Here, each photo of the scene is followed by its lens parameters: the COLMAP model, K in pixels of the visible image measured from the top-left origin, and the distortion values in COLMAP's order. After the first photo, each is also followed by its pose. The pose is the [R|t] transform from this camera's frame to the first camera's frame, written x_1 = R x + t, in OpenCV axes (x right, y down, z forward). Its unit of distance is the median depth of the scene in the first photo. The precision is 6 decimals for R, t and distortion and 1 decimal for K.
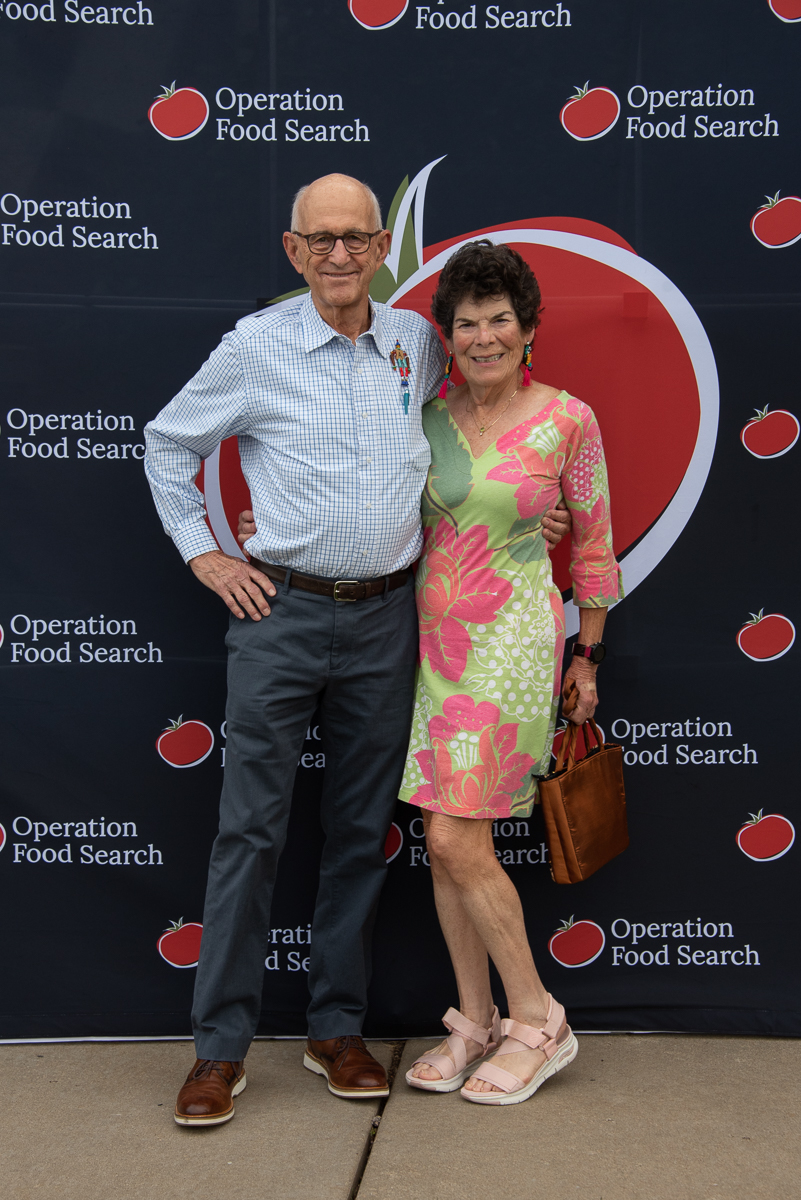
lens RADIAL K [[2406.8, 0, 393.2], [0, 2406.8, 610.1], [0, 0, 1]] dist [0.654214, 0.000000]
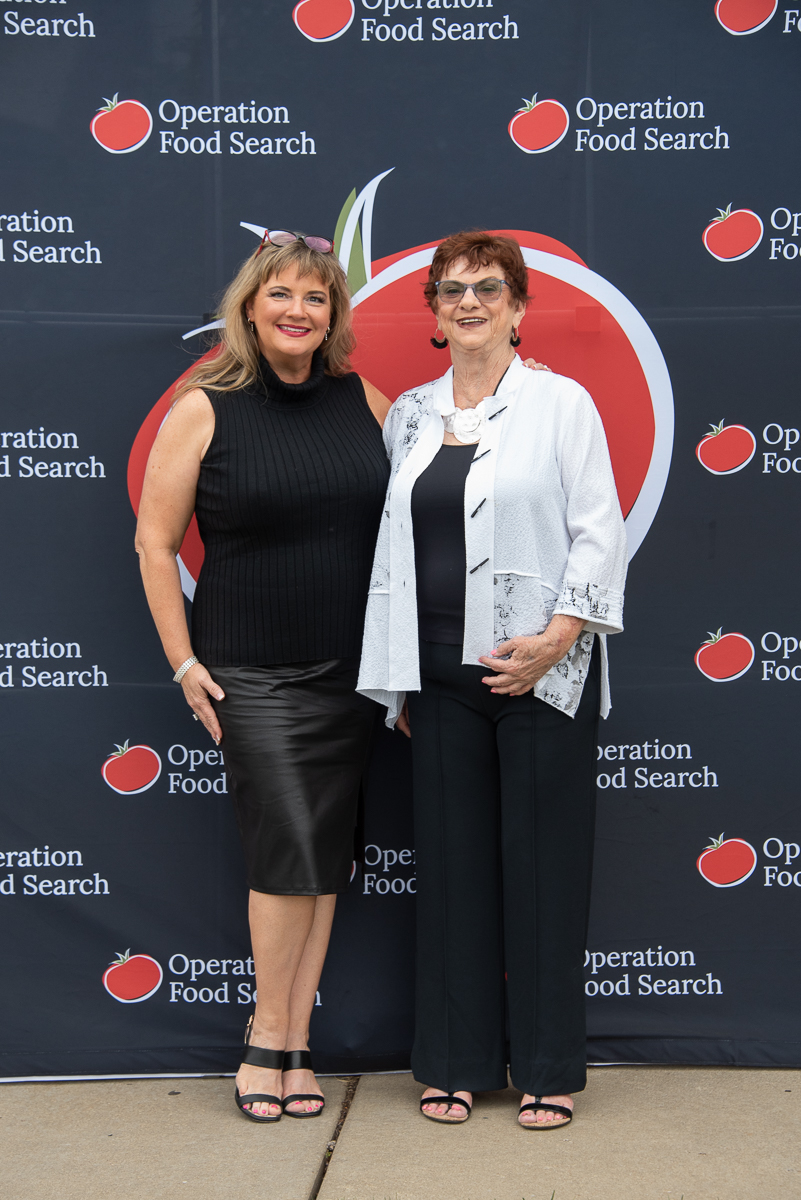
lens RADIAL K [[2999.0, 0, 386.2], [0, 2999.0, 628.7], [0, 0, 1]] dist [0.971919, 0.000000]
pose [[0.999796, -0.007595, 0.018708, -0.006035], [0.007996, 0.999739, -0.021422, 0.025950], [-0.018540, 0.021567, 0.999595, -0.223350]]
